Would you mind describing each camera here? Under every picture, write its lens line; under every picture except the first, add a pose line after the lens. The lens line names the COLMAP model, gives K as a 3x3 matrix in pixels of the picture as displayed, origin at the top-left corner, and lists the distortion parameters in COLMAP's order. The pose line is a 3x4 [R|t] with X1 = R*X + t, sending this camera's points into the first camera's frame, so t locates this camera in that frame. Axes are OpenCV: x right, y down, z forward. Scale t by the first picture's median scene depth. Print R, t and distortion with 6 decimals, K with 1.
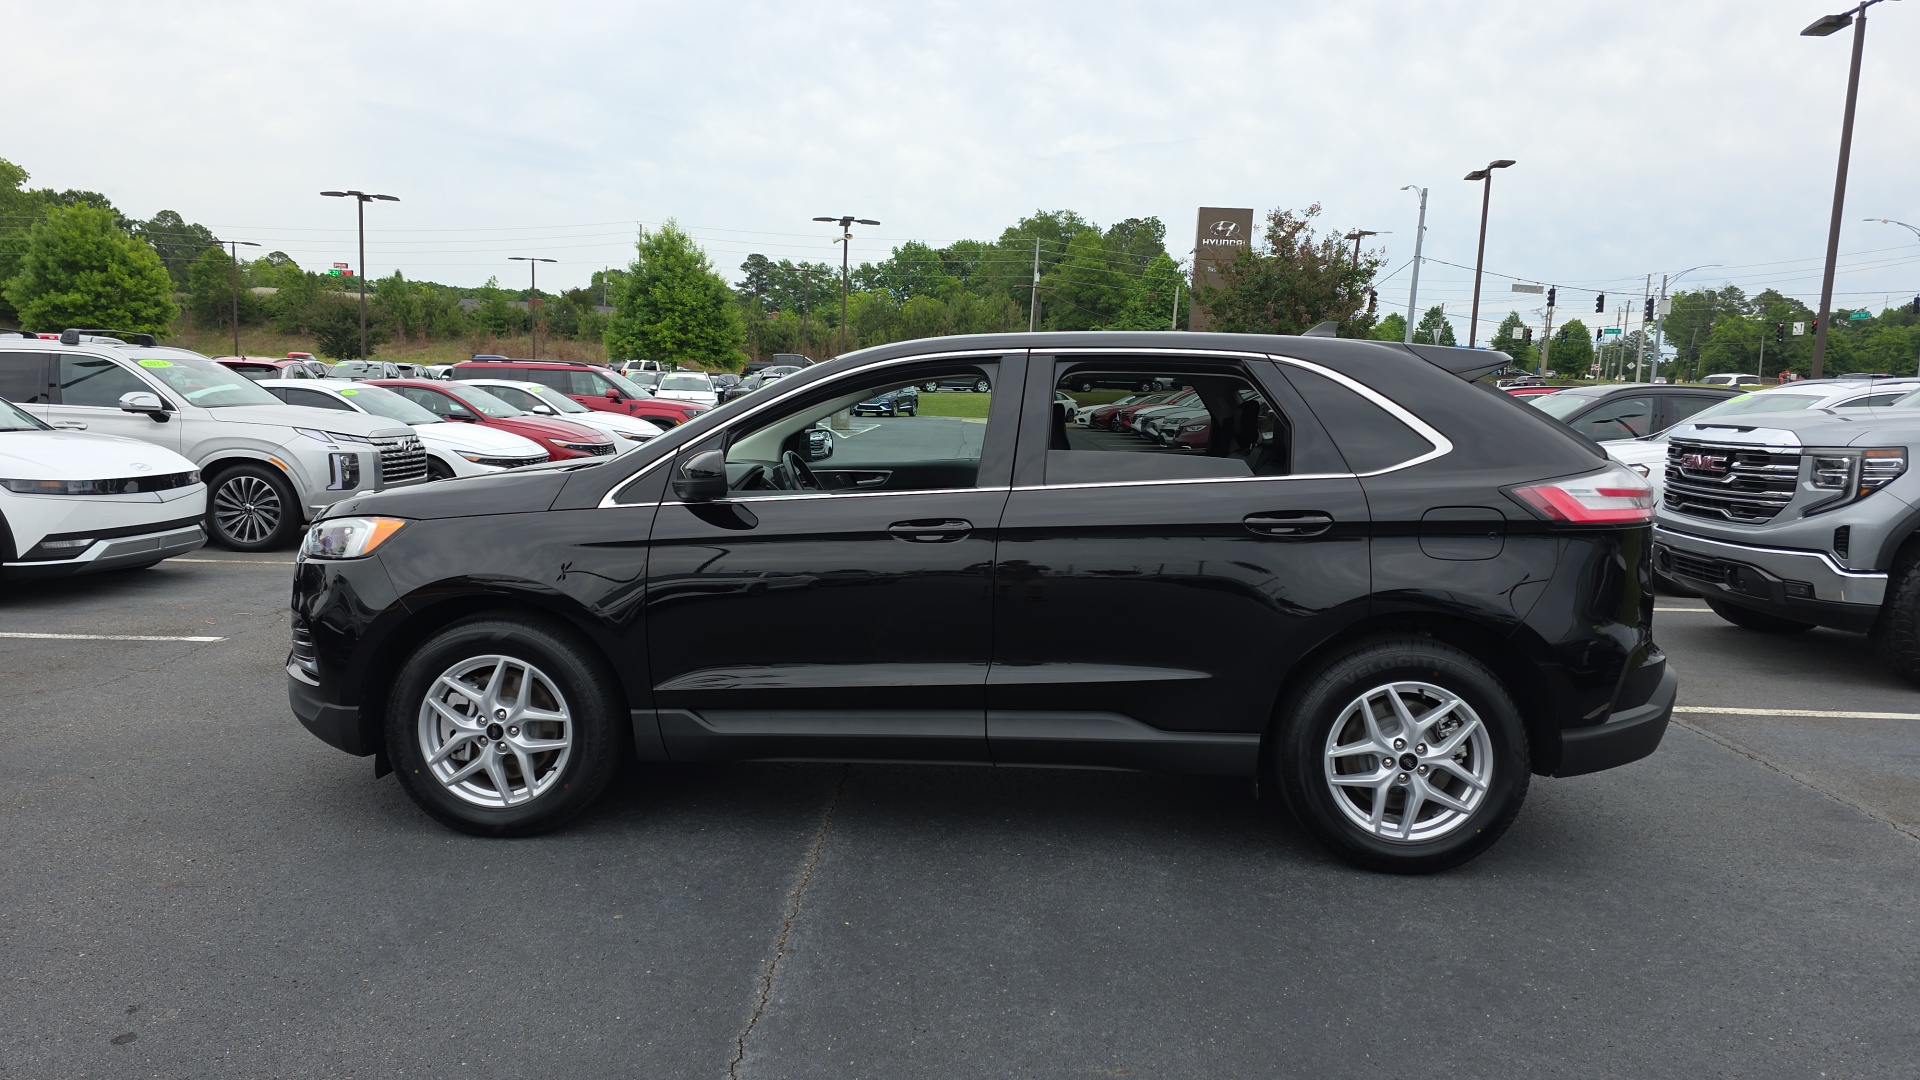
lens RADIAL K [[1244.1, 0, 924.0], [0, 1244.1, 568.1], [0, 0, 1]] dist [0.056691, -0.050409]
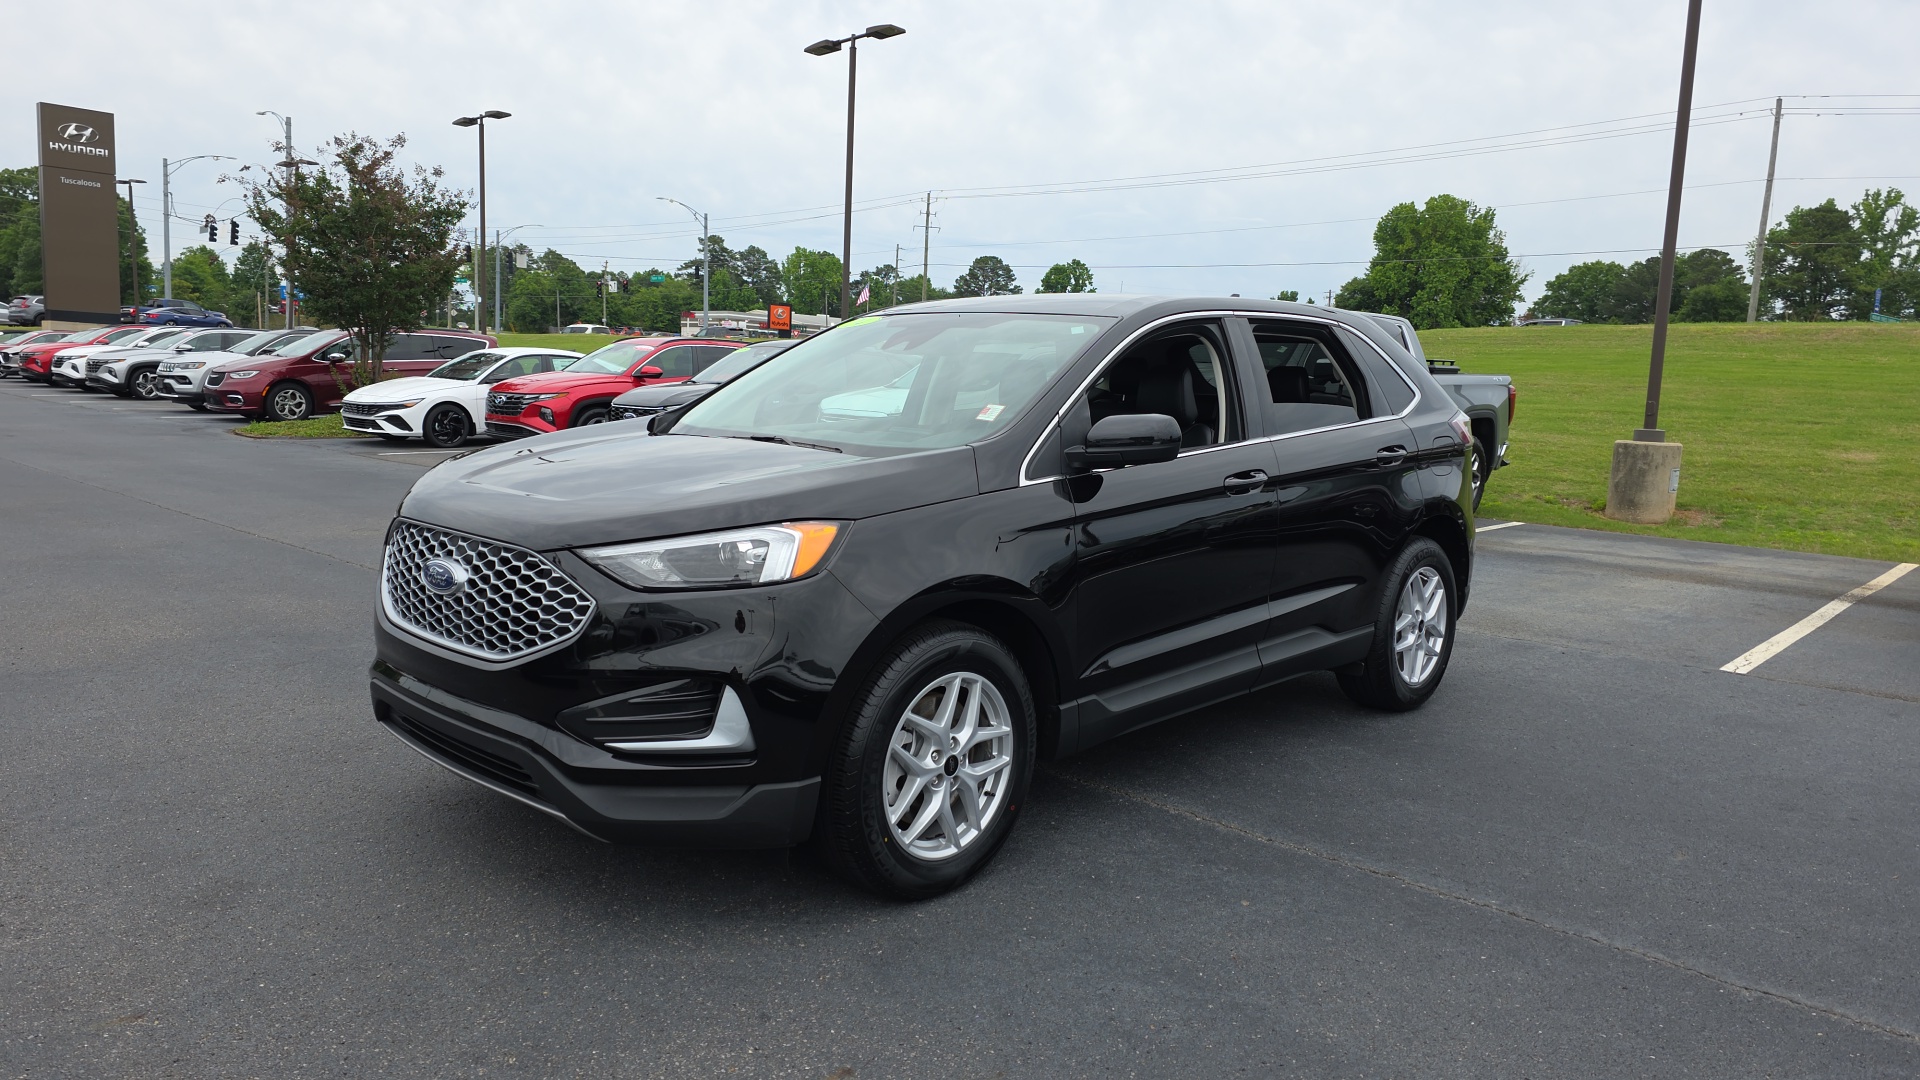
lens RADIAL K [[1244.1, 0, 924.0], [0, 1244.1, 568.1], [0, 0, 1]] dist [0.056691, -0.050409]
pose [[0.675749, -0.120854, 0.727158, -0.967938], [0.088666, 0.992632, 0.082579, -0.069916], [-0.731780, 0.008672, 0.681486, 0.469788]]
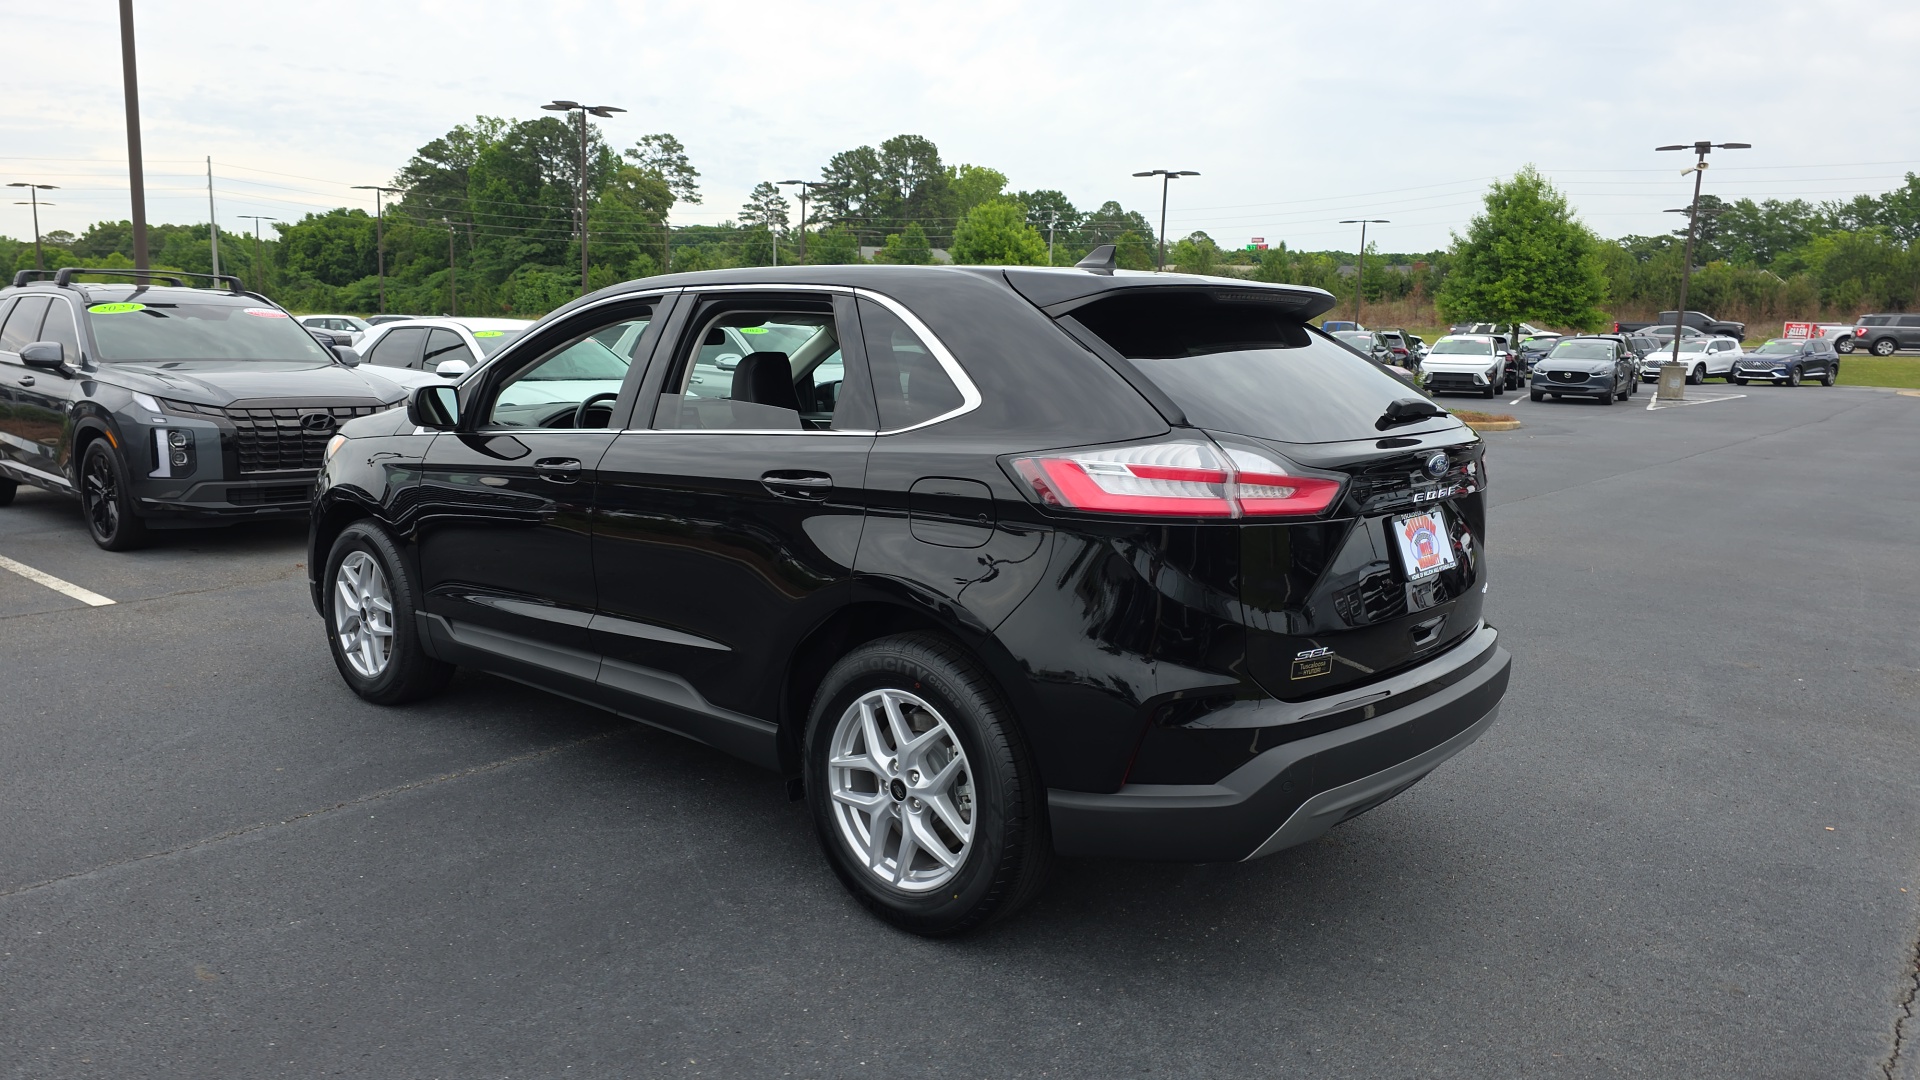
lens RADIAL K [[1244.1, 0, 924.0], [0, 1244.1, 568.1], [0, 0, 1]] dist [0.056691, -0.050409]
pose [[0.792454, 0.102717, -0.601220, 0.867965], [-0.087109, 0.994673, 0.055120, -0.033831], [0.603679, 0.008692, 0.797180, 0.363550]]
